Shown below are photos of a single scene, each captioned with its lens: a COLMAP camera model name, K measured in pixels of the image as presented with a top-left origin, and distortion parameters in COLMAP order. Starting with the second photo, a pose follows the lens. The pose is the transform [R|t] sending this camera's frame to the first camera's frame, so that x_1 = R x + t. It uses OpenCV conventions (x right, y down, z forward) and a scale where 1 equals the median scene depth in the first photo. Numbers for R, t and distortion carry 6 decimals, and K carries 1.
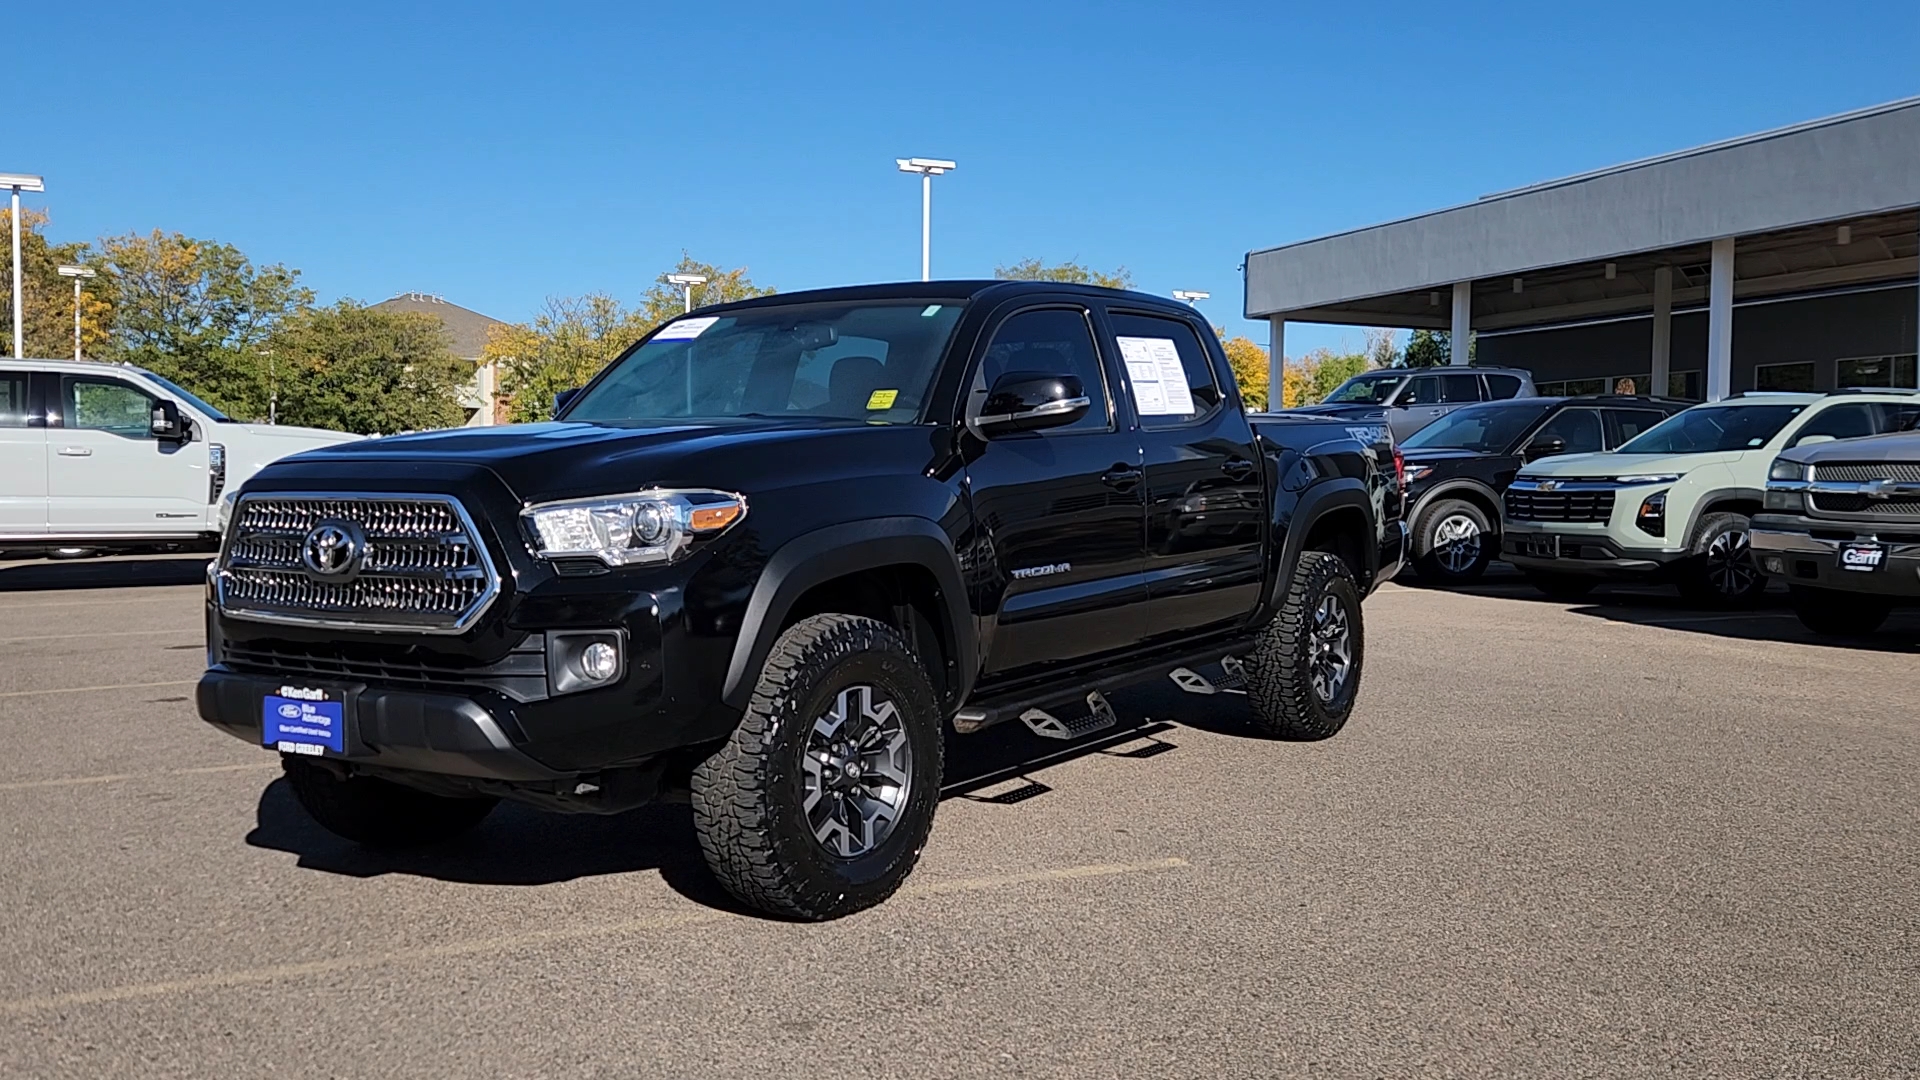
lens RADIAL K [[1734.8, 0, 936.4], [0, 1734.8, 542.5], [0, 0, 1]] dist [0.032809, -0.019807]
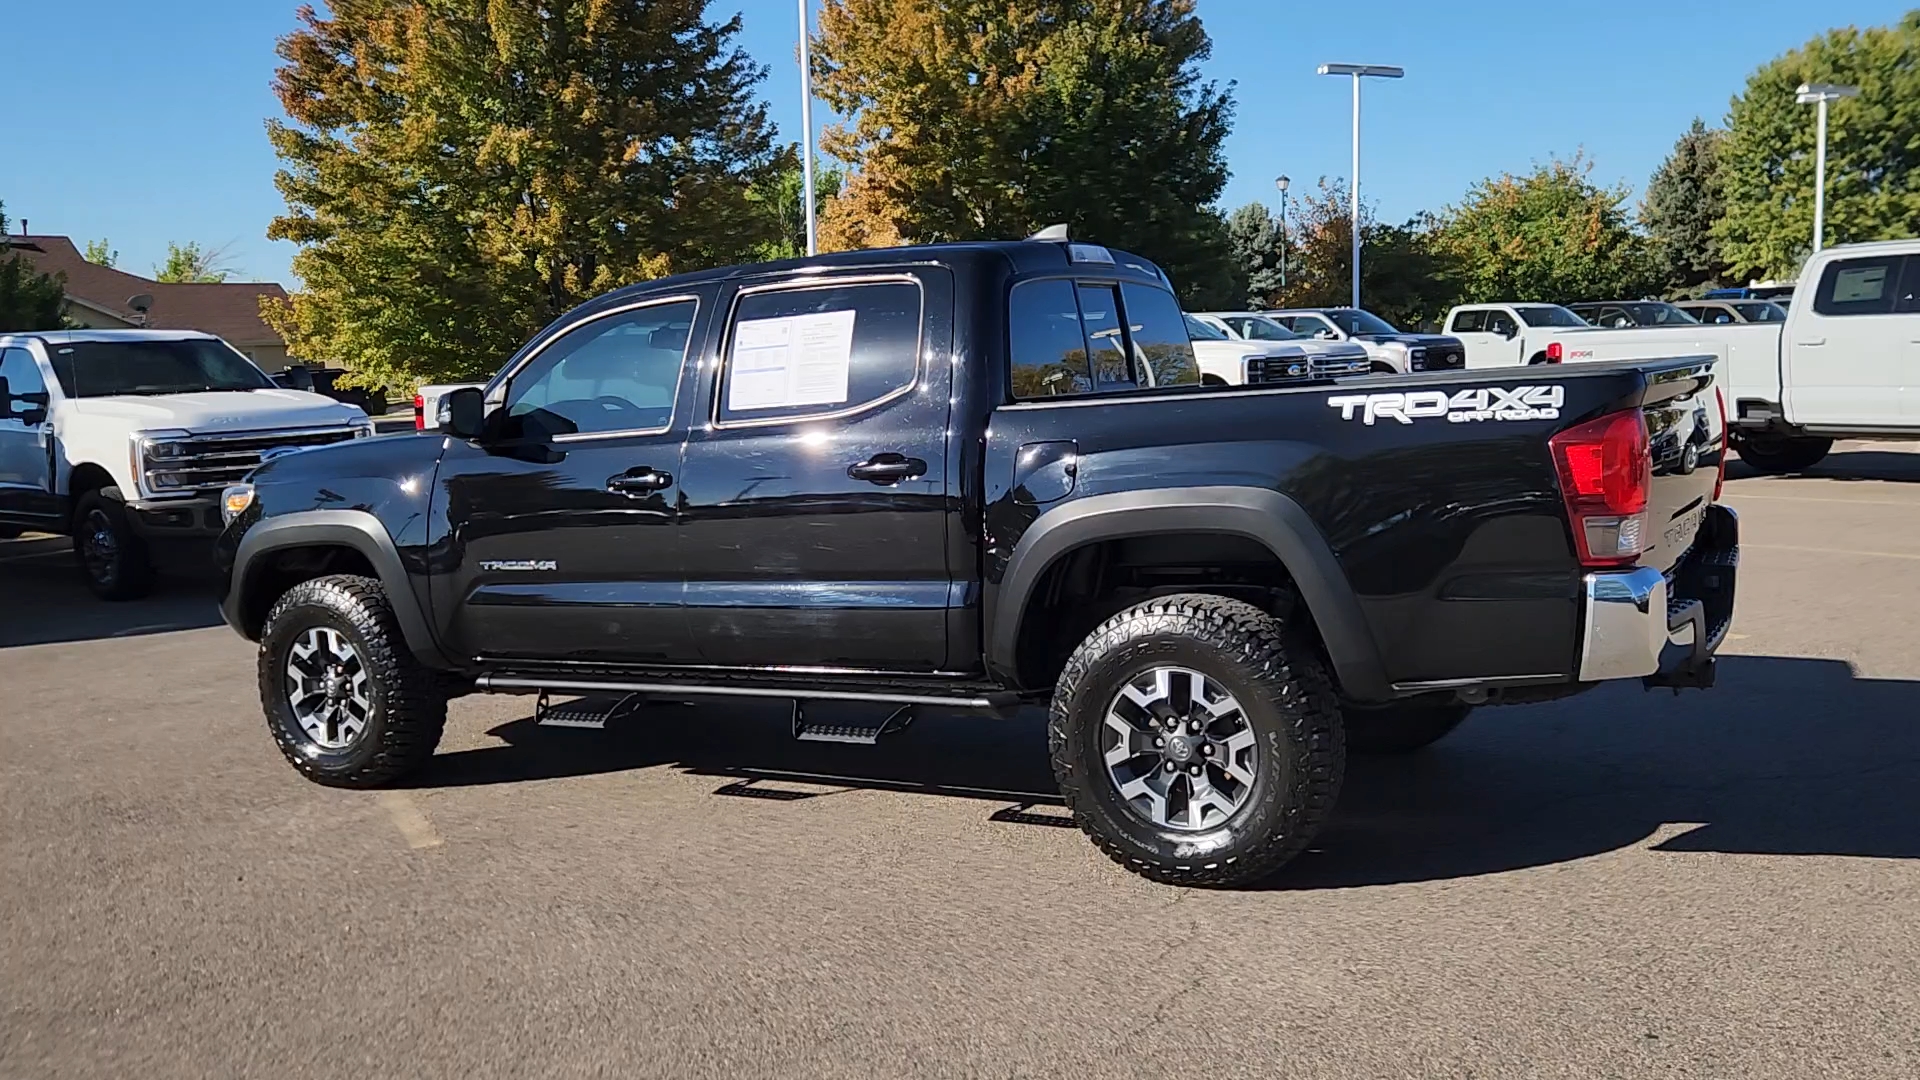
lens RADIAL K [[1732.8, 0, 949.7], [0, 1732.8, 547.8], [0, 0, 1]] dist [0.040591, -0.031120]
pose [[0.065275, 0.105573, -0.992267, 0.943114], [-0.001271, 0.994396, 0.105716, -0.089804], [0.997867, -0.005640, 0.065043, 0.969458]]
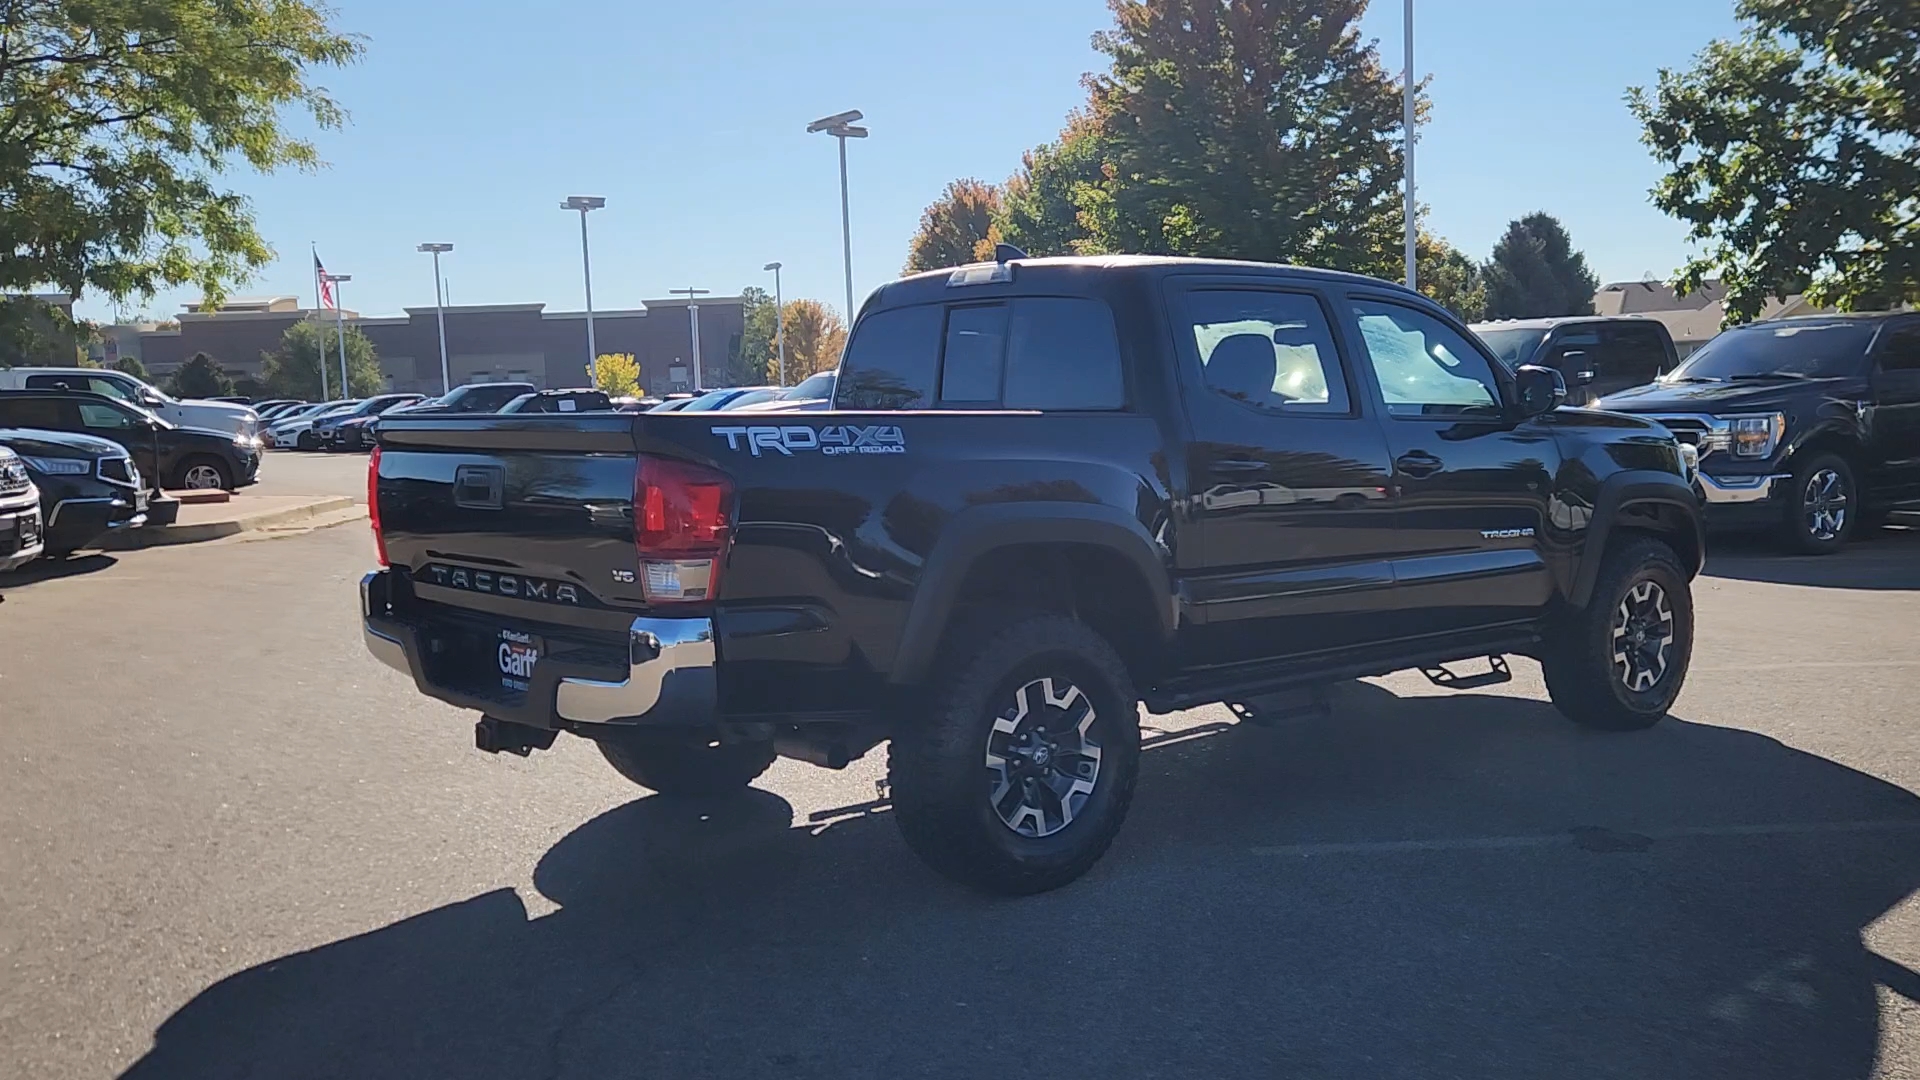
lens RADIAL K [[1732.8, 0, 949.7], [0, 1732.8, 547.8], [0, 0, 1]] dist [0.040591, -0.031120]
pose [[-0.964966, -0.000864, 0.262373, -0.136912], [0.036133, 0.990029, 0.136152, -0.126950], [-0.259874, 0.140862, -0.955313, 1.961574]]
